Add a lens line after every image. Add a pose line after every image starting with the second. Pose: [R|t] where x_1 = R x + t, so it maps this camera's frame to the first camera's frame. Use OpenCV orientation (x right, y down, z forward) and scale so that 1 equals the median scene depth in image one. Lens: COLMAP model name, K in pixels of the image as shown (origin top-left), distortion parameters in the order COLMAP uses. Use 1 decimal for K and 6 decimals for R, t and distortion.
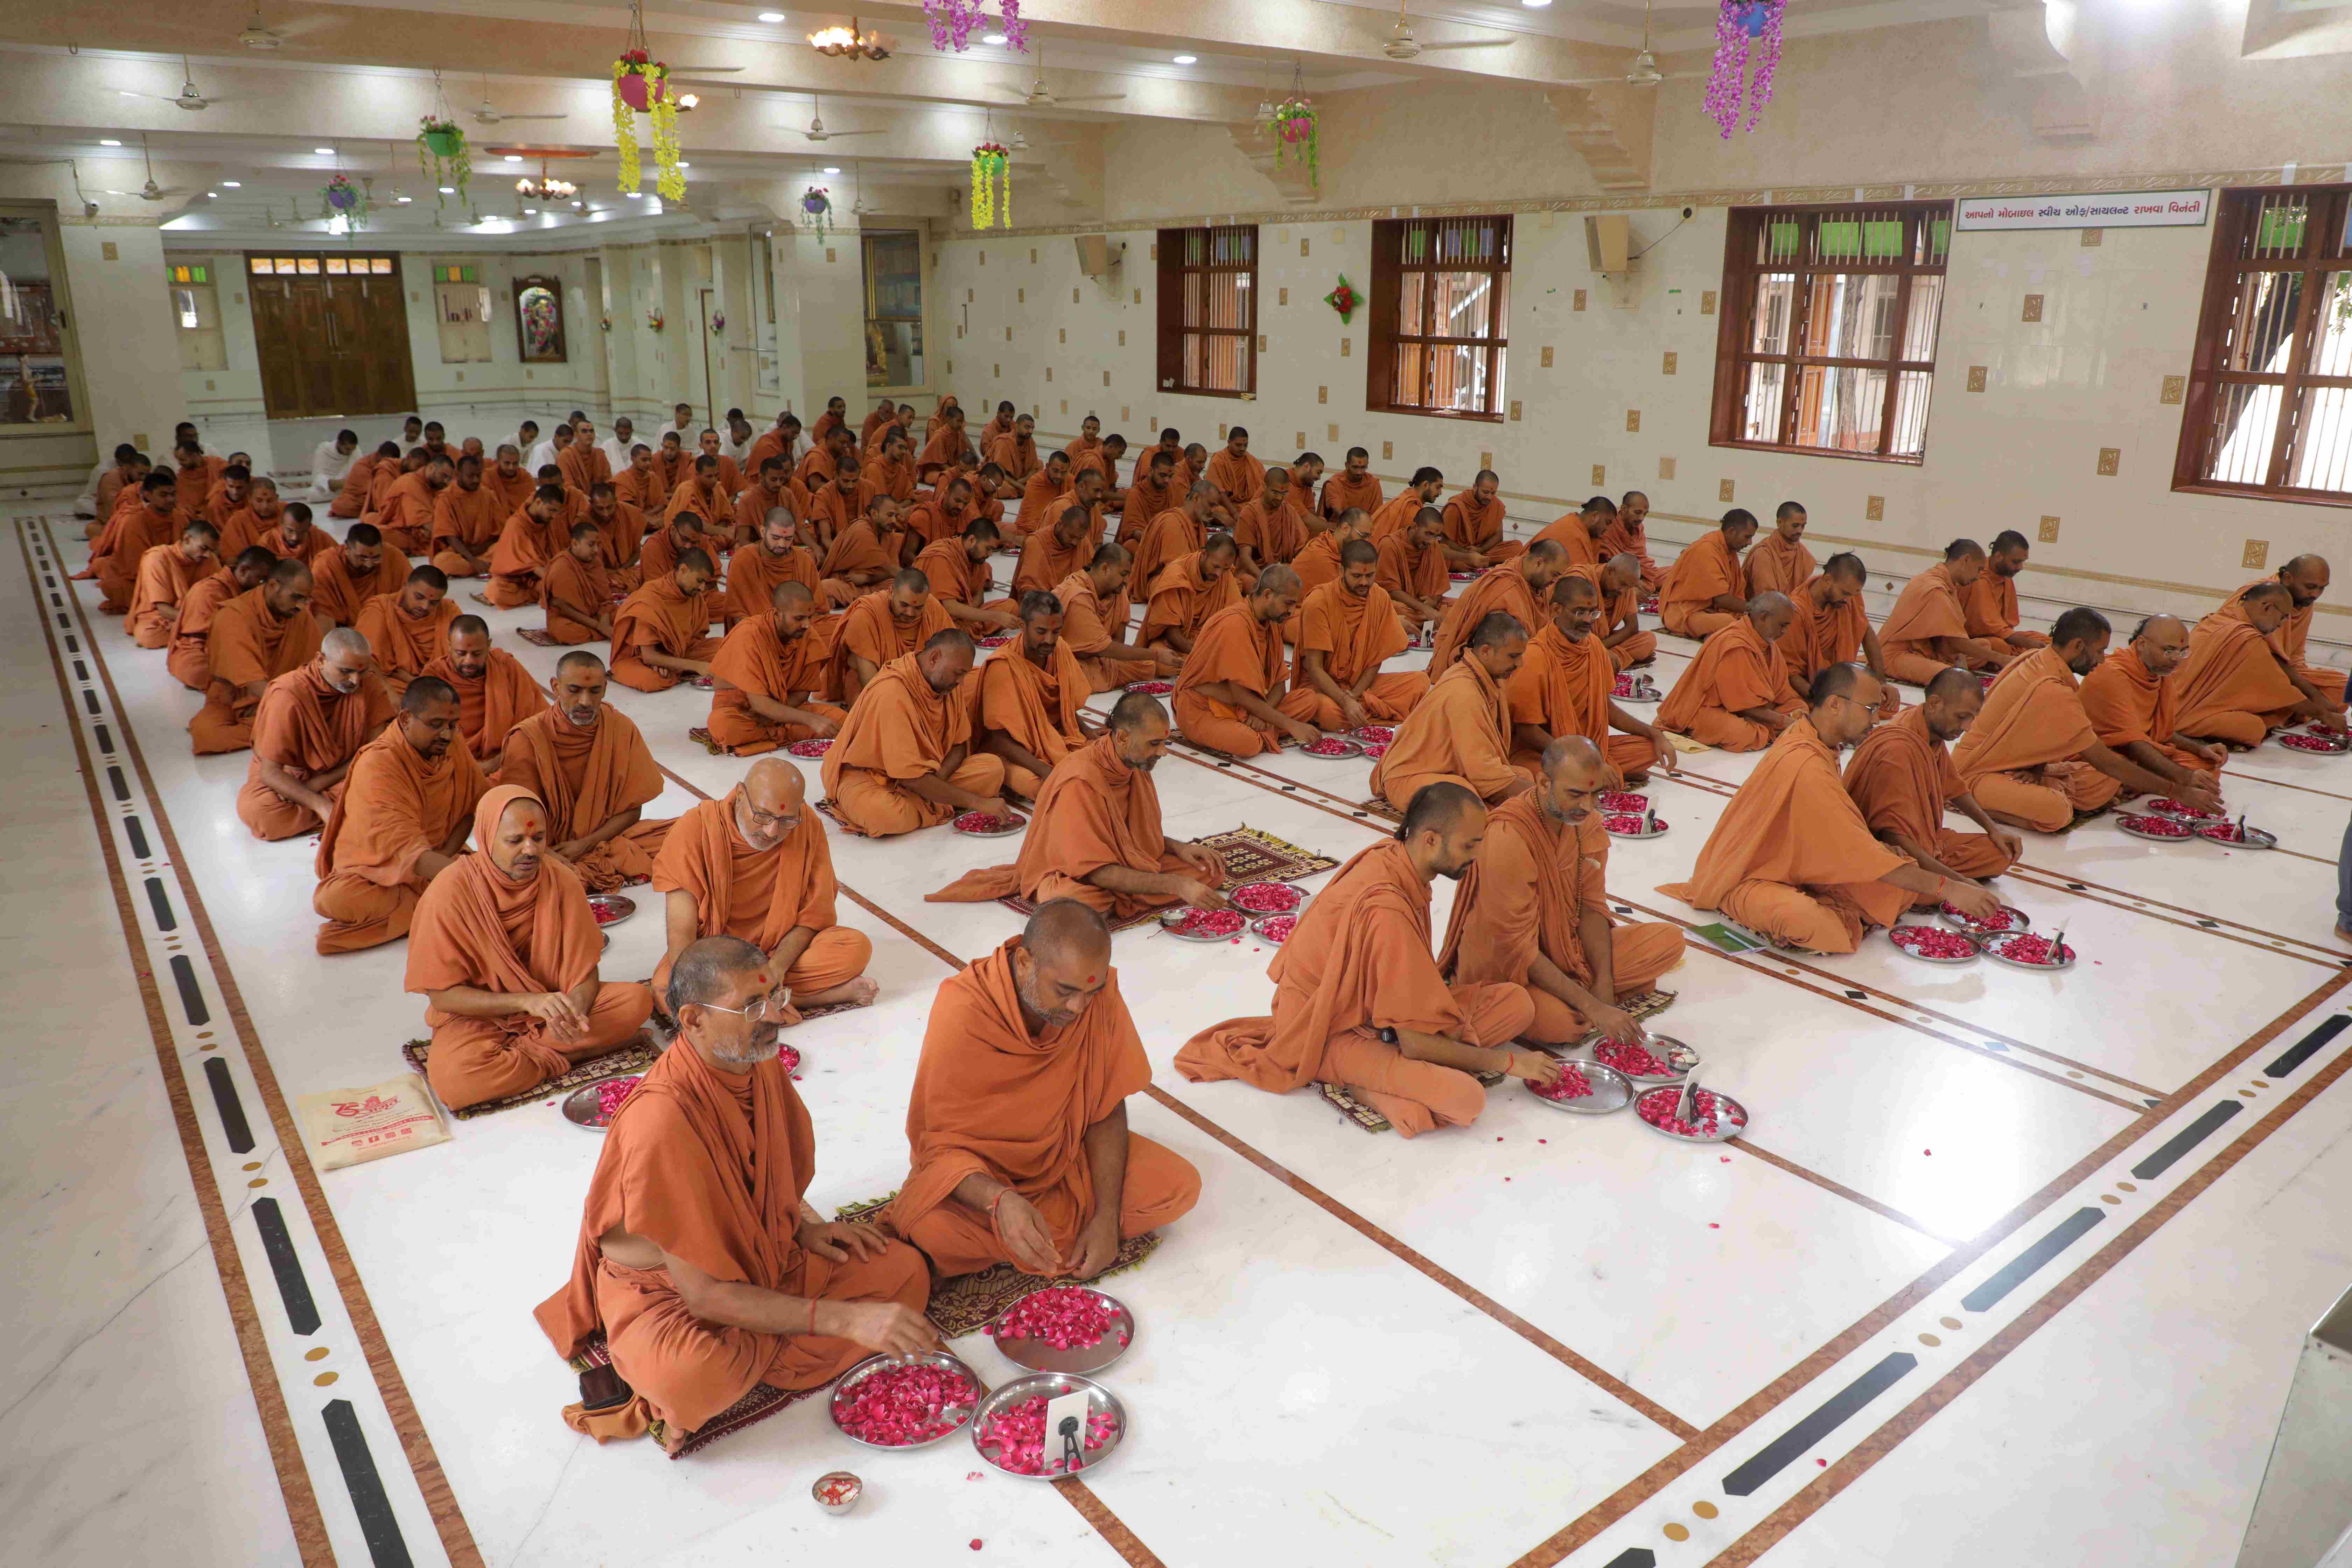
lens RADIAL K [[1577.0, 0, 1176.0], [0, 1577.0, 784.0], [0, 0, 1]] dist [-0.055030, 0.034937]
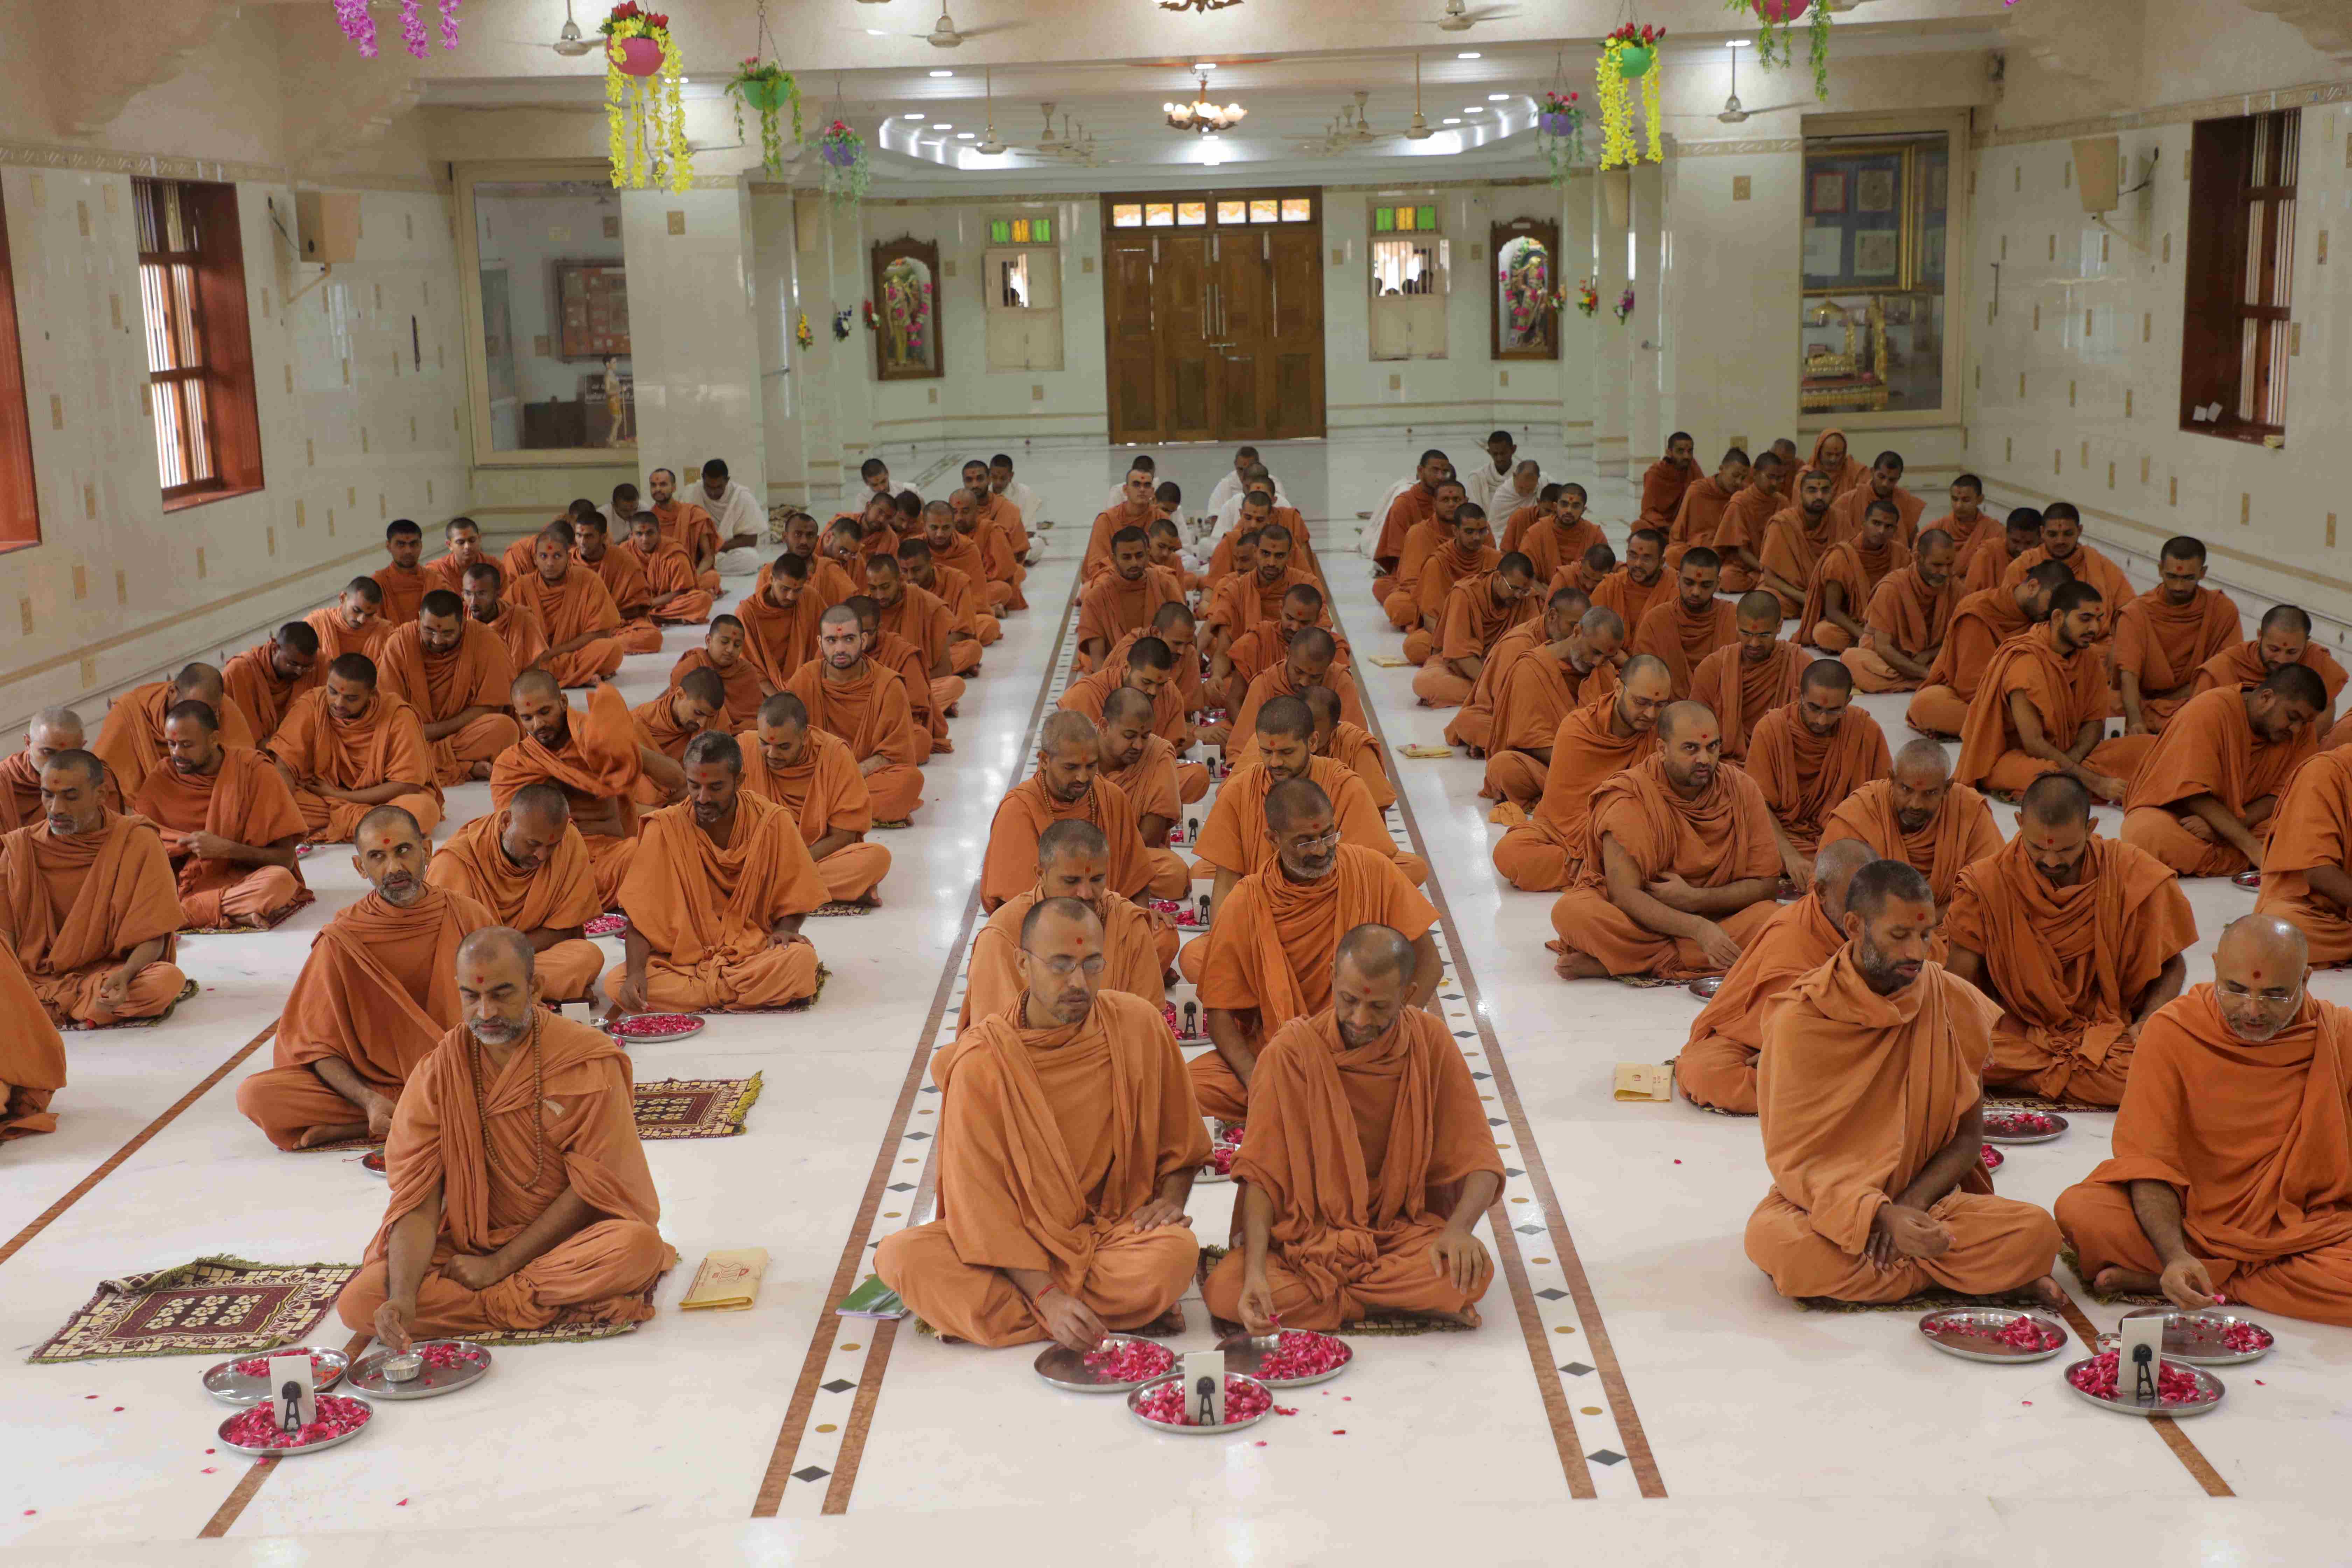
lens RADIAL K [[3076.3, 0, 1176.0], [0, 3076.3, 784.0], [0, 0, 1]] dist [0.166806, -0.057001]
pose [[0.790083, 0.082429, -0.607433, 0.251292], [-0.154336, 0.985746, -0.066976, -0.009454], [0.593254, 0.146666, 0.791542, 0.000934]]
